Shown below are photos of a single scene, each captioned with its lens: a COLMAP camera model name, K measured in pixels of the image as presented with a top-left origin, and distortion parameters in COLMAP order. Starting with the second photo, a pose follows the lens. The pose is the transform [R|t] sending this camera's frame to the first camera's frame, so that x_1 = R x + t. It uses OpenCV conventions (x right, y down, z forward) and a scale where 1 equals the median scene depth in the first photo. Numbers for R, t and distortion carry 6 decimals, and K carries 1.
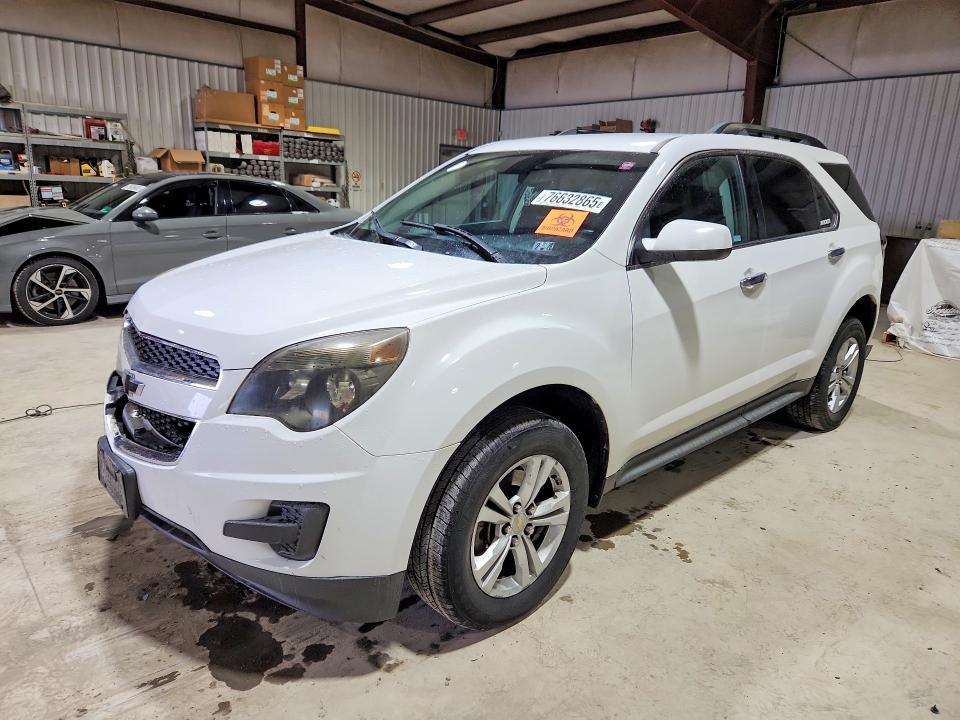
lens RADIAL K [[658.7, 0, 480.0], [0, 658.7, 360.0], [0, 0, 1]] dist [0.024102, -0.003998]
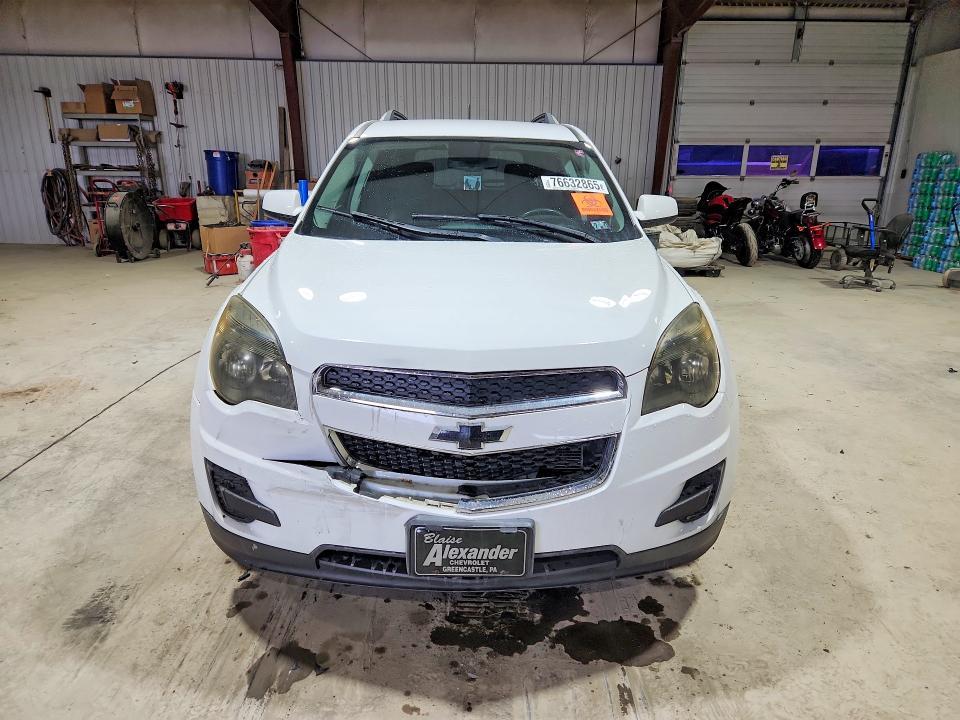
lens RADIAL K [[658.7, 0, 480.0], [0, 658.7, 360.0], [0, 0, 1]] dist [0.024102, -0.003998]
pose [[0.649364, -0.246916, 0.719277, -0.932211], [0.206957, 0.967502, 0.145286, -0.150749], [-0.731775, 0.054516, 0.679362, 0.351989]]
